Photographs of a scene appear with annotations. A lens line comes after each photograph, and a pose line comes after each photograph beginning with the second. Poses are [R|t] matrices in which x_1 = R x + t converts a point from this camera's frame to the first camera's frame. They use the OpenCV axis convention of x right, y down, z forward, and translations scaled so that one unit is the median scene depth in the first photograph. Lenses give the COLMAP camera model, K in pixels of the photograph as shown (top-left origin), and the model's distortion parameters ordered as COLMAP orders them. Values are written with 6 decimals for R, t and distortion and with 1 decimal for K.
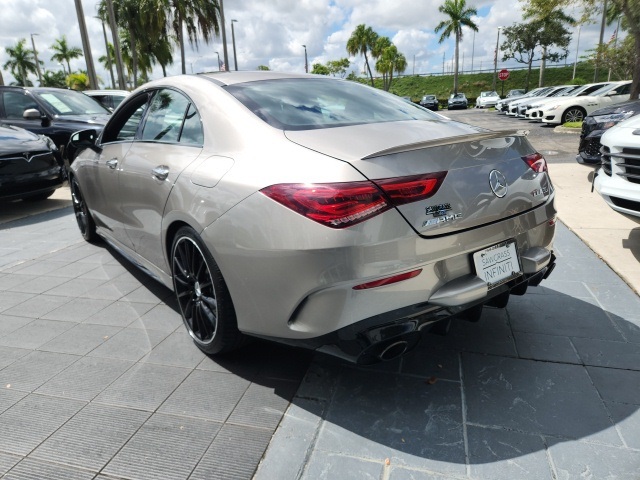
lens RADIAL K [[427.0, 0, 320.0], [0, 427.0, 240.0], [0, 0, 1]] dist [0.066689, -0.059313]
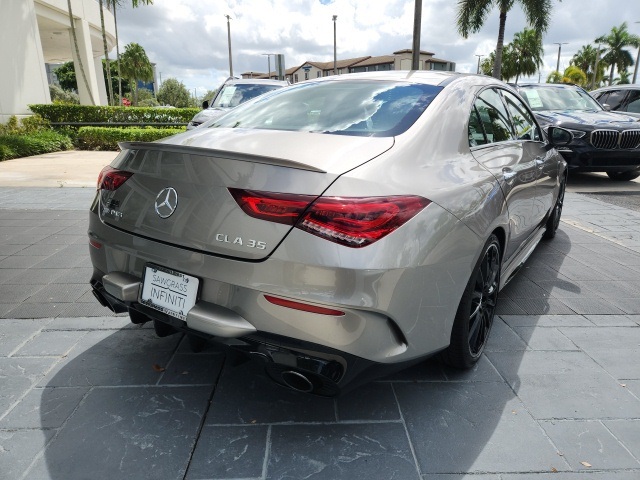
lens RADIAL K [[424.4, 0, 330.8], [0, 424.4, 238.0], [0, 0, 1]] dist [0.068690, -0.058242]
pose [[0.316026, 0.309214, -0.896947, 0.383768], [-0.297316, 0.930055, 0.215873, -0.101718], [0.900961, 0.198455, 0.385856, 0.288575]]
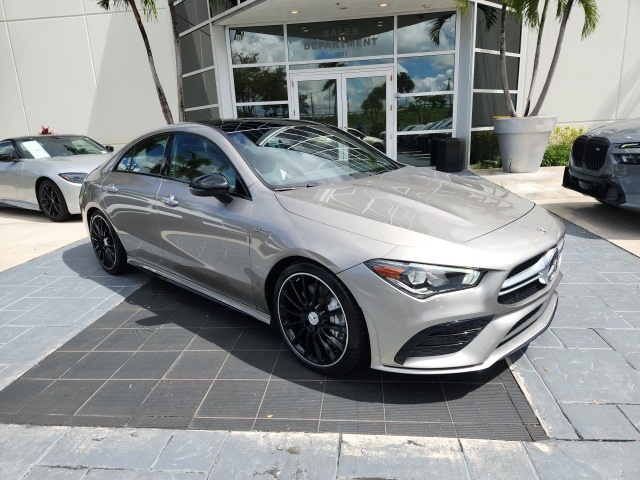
lens RADIAL K [[424.0, 0, 320.8], [0, 424.0, 237.7], [0, 0, 1]] dist [0.066710, -0.053155]
pose [[-0.983045, 0.130102, -0.129214, -0.112461], [0.042869, 0.848220, 0.527906, -0.381866], [0.178284, 0.513416, -0.839416, 1.170656]]
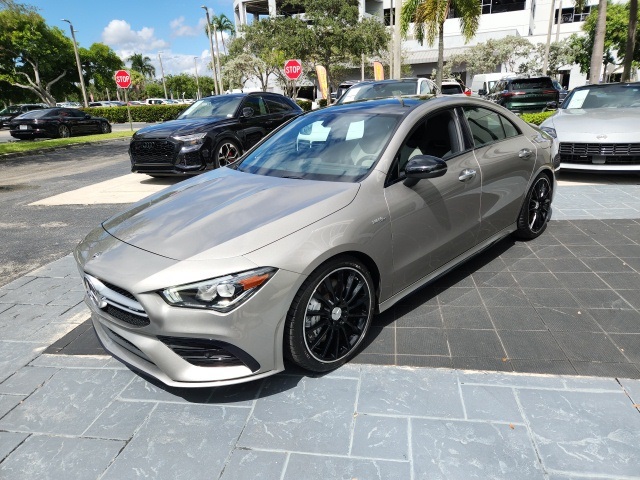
lens RADIAL K [[424.0, 0, 320.8], [0, 424.0, 237.7], [0, 0, 1]] dist [0.066710, -0.053155]
pose [[-0.103367, -0.269433, 0.957456, -0.736526], [0.344136, 0.893472, 0.288581, -0.232943], [-0.933212, 0.359325, 0.000366, 0.690116]]
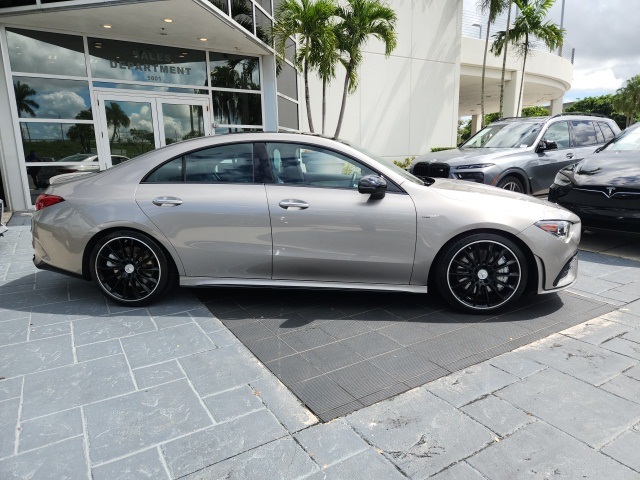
lens RADIAL K [[424.0, 0, 320.8], [0, 424.0, 237.7], [0, 0, 1]] dist [0.066710, -0.053155]
pose [[-0.682333, 0.196617, -0.704104, 0.367715], [-0.170827, 0.893604, 0.415078, -0.344135], [0.710802, 0.403502, -0.576148, 1.026355]]
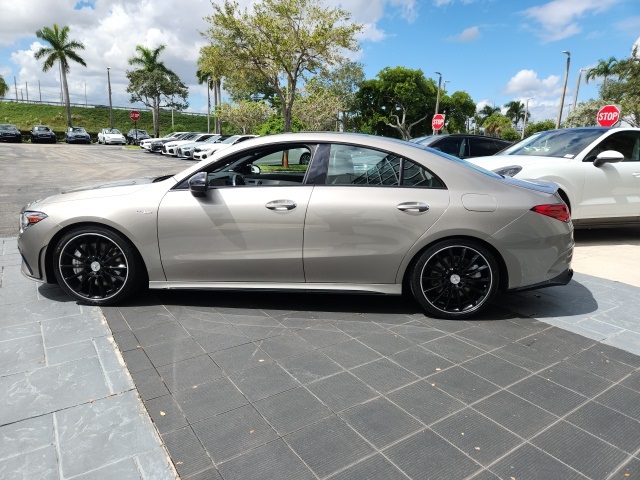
lens RADIAL K [[427.0, 0, 320.0], [0, 427.0, 240.0], [0, 0, 1]] dist [0.066689, -0.059313]
pose [[0.647229, -0.104720, 0.755068, -0.611772], [0.164495, 0.986369, -0.004203, -0.034687], [-0.744336, 0.126925, 0.655633, 0.113190]]
